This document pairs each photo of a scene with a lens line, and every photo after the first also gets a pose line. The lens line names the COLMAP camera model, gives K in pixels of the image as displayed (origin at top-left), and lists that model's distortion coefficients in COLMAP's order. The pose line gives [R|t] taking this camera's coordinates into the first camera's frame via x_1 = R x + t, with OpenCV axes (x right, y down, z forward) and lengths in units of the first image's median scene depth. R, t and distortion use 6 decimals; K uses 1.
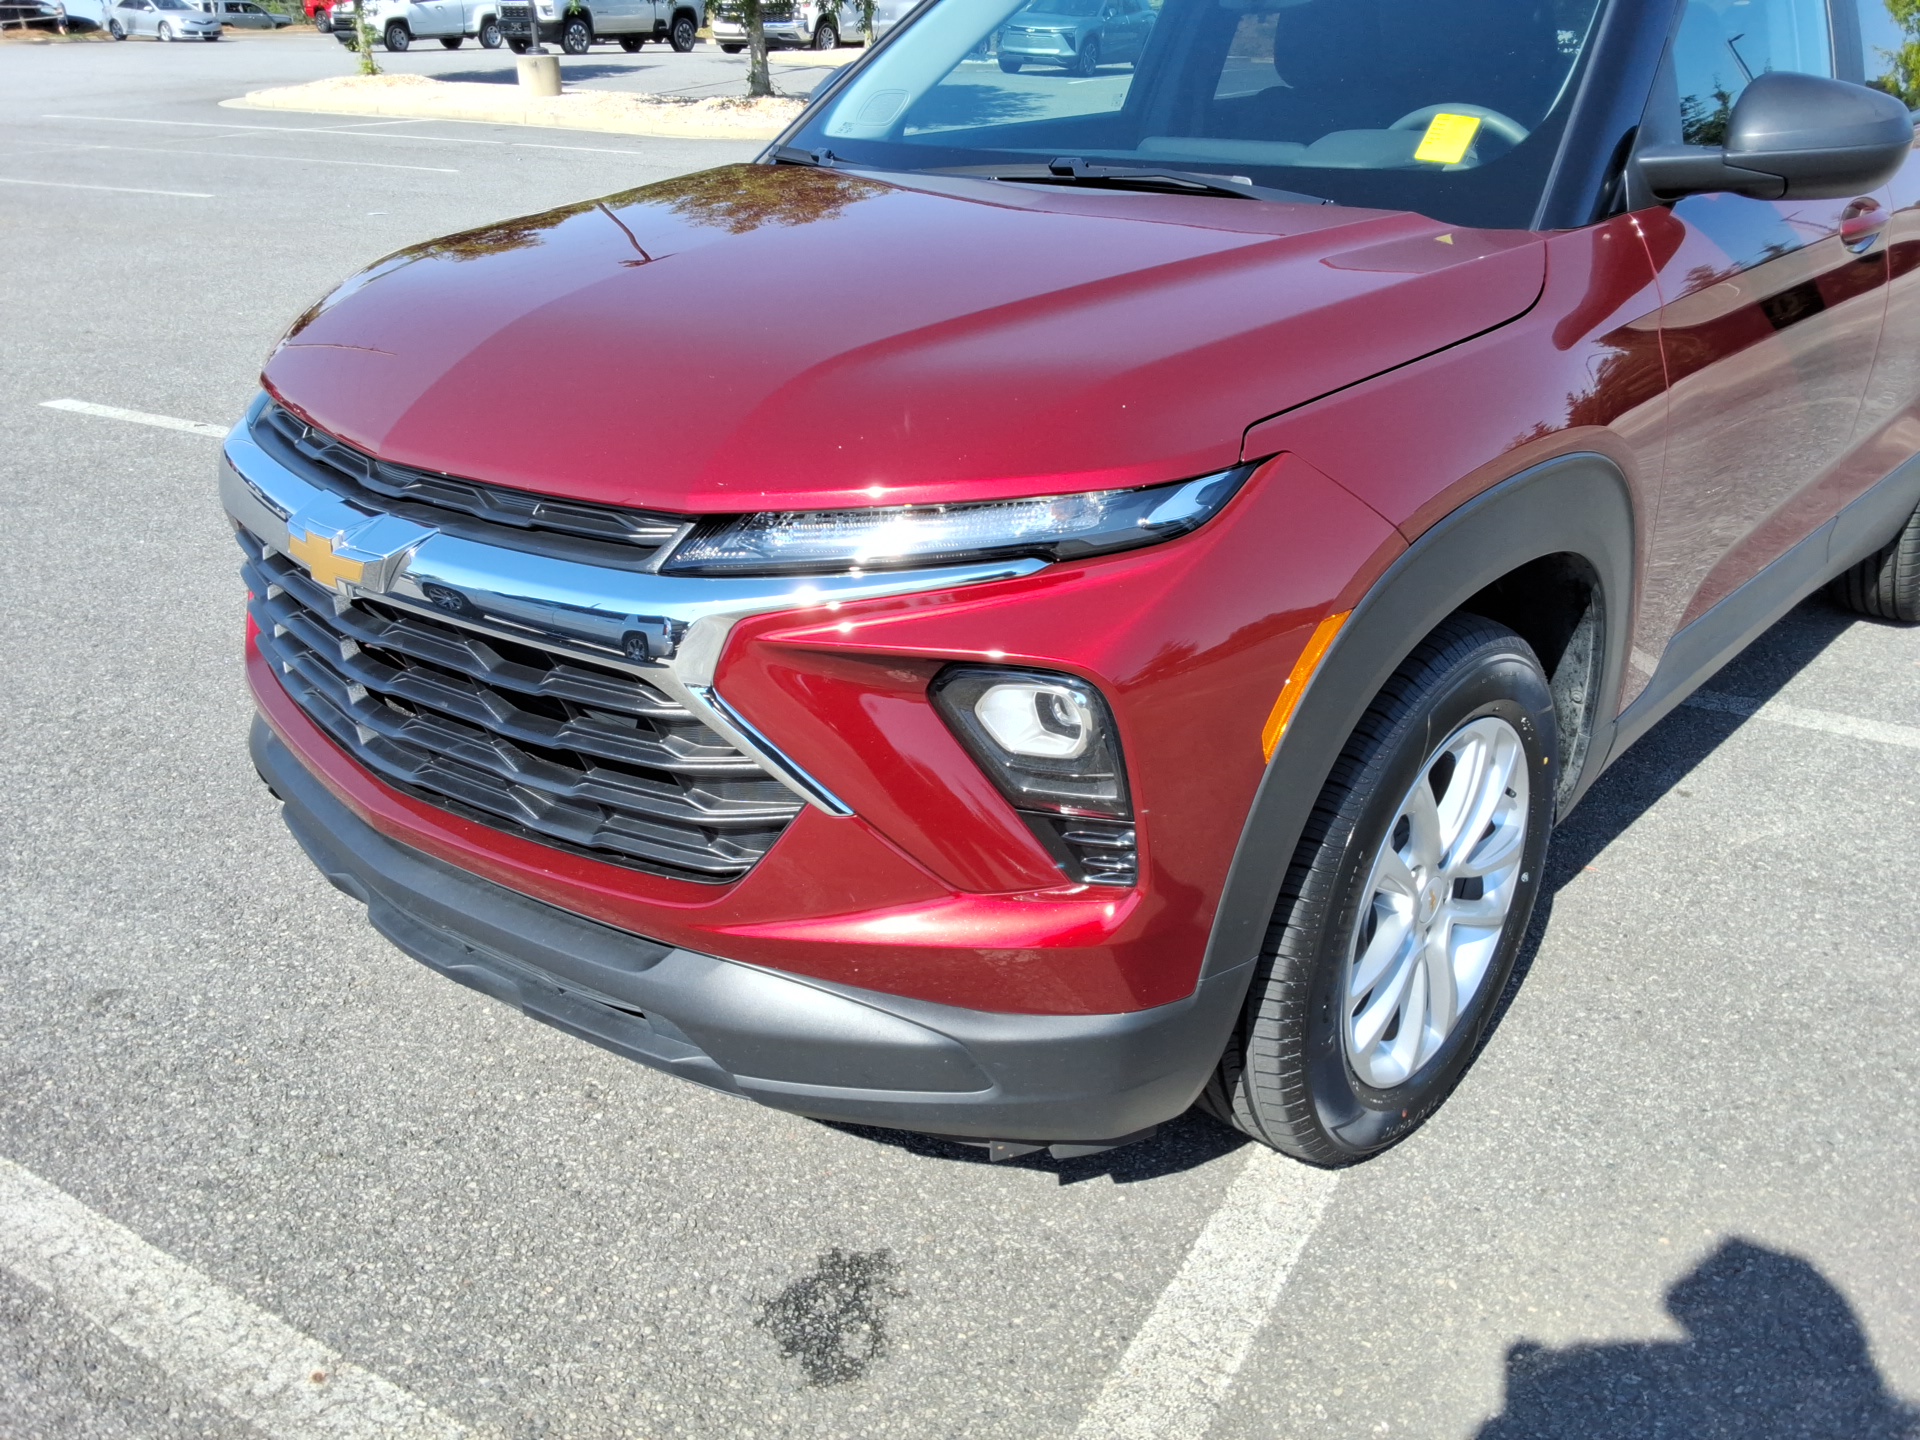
lens RADIAL K [[1570.7, 0, 959.9], [0, 1570.7, 711.9], [0, 0, 1]] dist [0.105463, -0.165241]
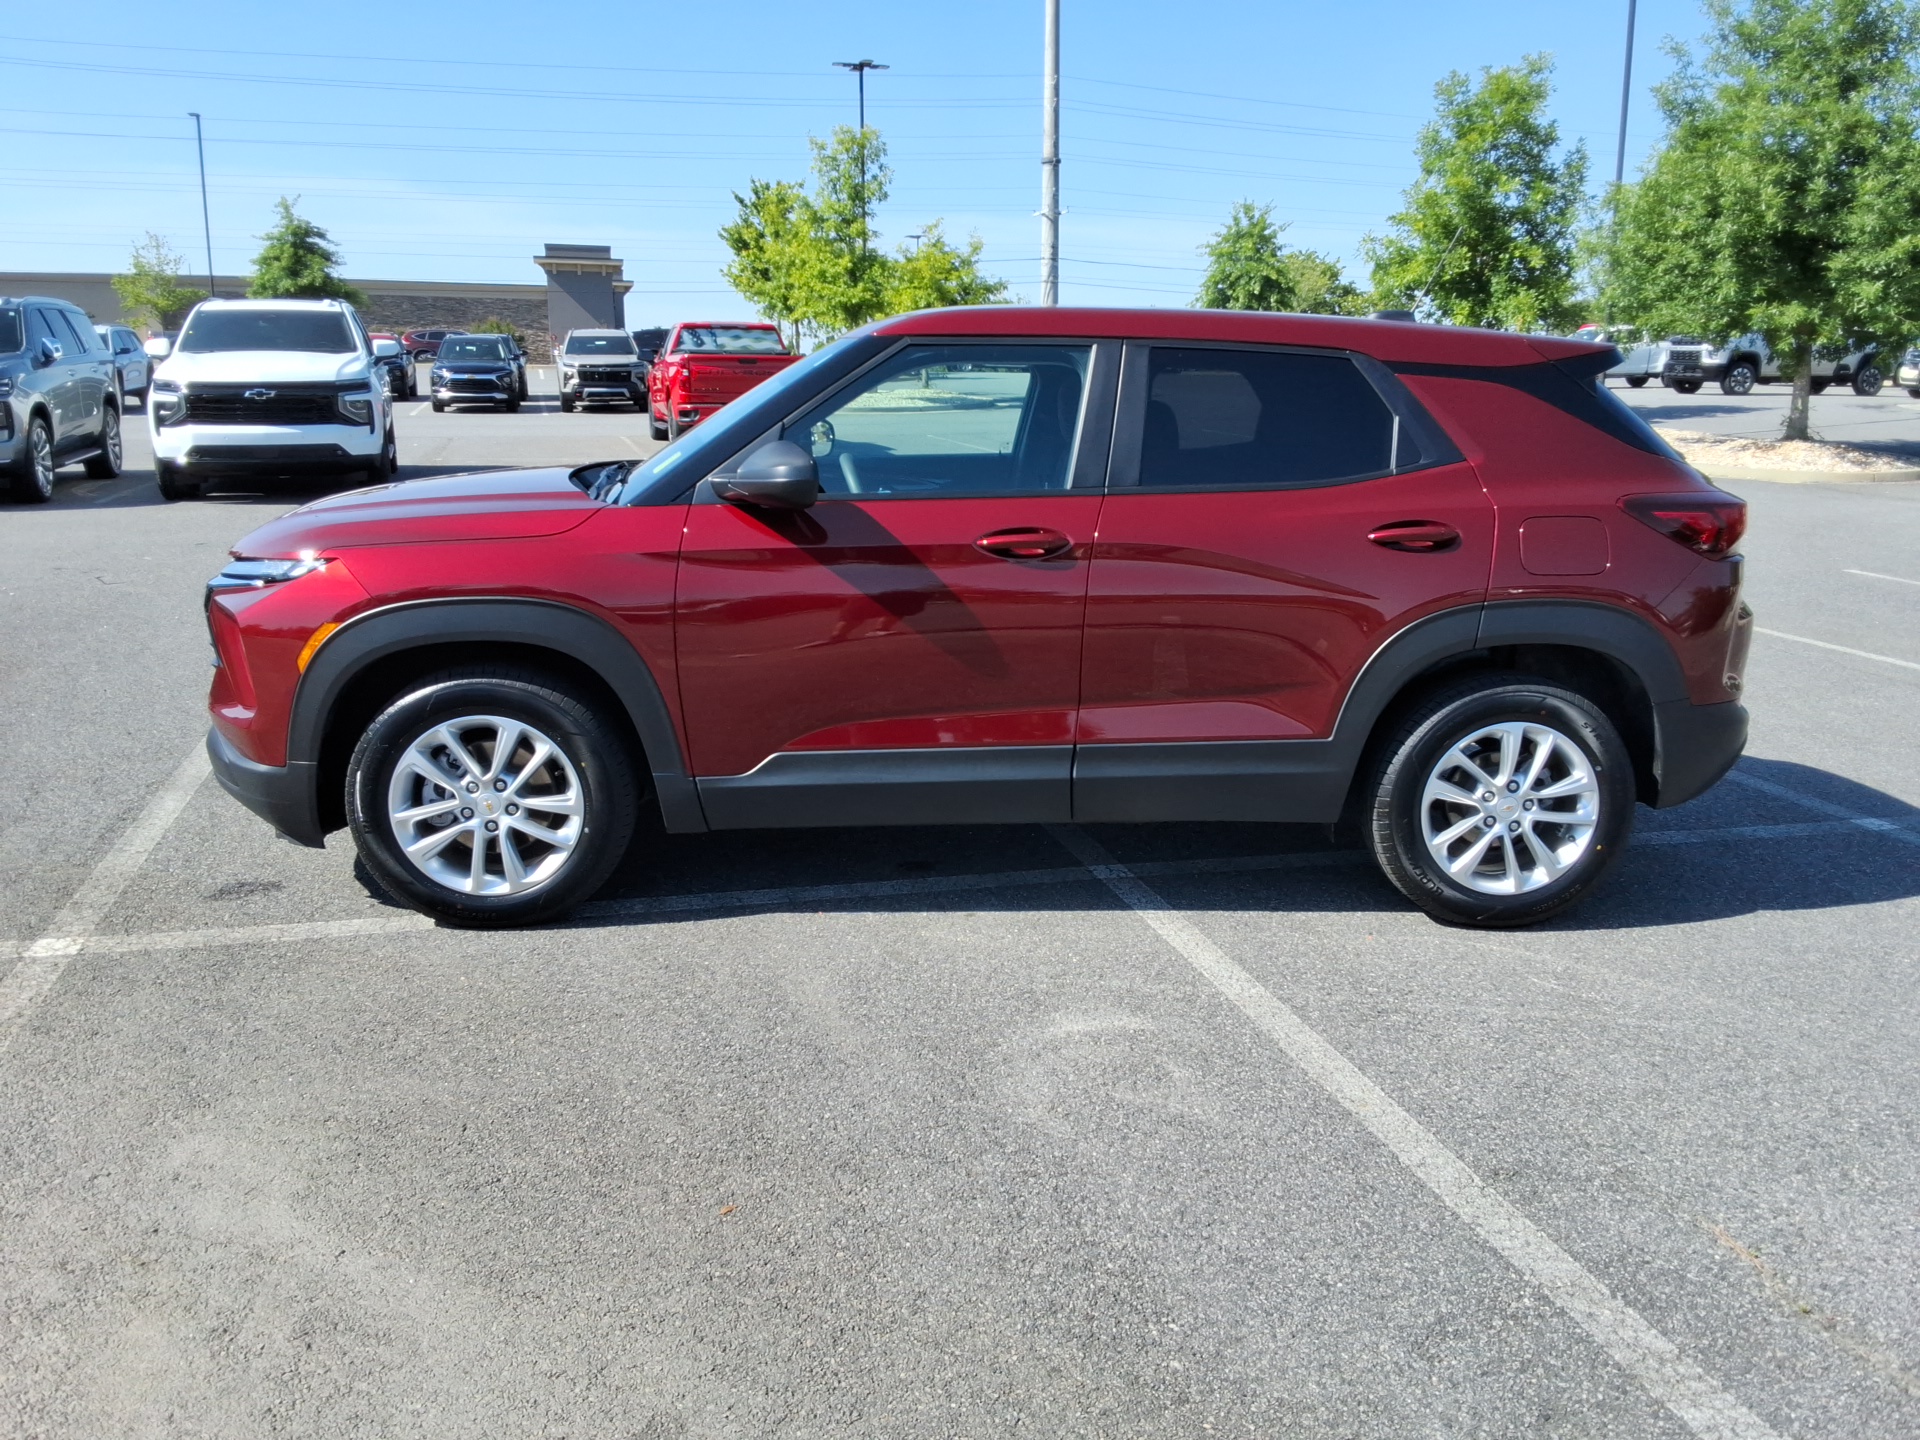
lens RADIAL K [[1570.7, 0, 947.4], [0, 1570.7, 690.9], [0, 0, 1]] dist [0.105463, -0.165241]
pose [[0.707827, 0.161954, -0.687569, 0.135188], [-0.295534, 0.951976, -0.080007, -0.002235], [0.641592, 0.259831, 0.721697, -0.009248]]
